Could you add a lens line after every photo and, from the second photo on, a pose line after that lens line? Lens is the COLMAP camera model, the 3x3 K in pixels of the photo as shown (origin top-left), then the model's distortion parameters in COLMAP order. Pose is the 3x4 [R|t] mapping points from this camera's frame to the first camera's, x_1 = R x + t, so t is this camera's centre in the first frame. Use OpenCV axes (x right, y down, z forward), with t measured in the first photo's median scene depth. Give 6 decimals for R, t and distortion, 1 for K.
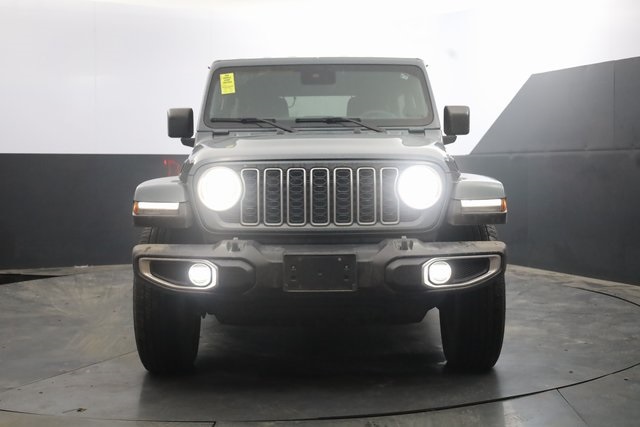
lens RADIAL K [[900.6, 0, 305.1], [0, 900.6, 212.2], [0, 0, 1]] dist [-0.004361, 0.010676]
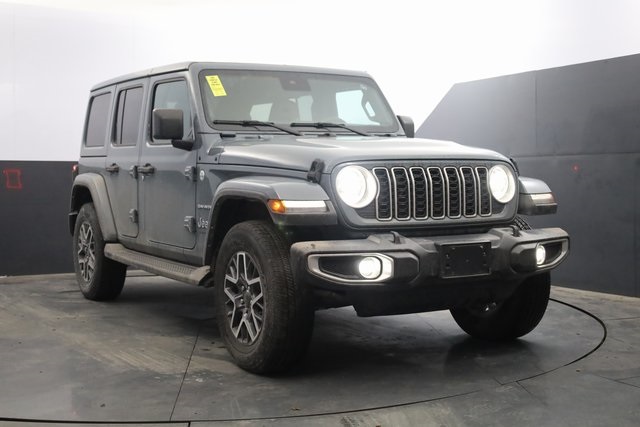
lens RADIAL K [[900.6, 0, 305.1], [0, 900.6, 212.2], [0, 0, 1]] dist [-0.004361, 0.010676]
pose [[0.868690, -0.023559, 0.494796, -0.672552], [0.030027, 0.999536, -0.005127, 0.007348], [-0.494446, 0.019311, 0.868994, 0.114800]]
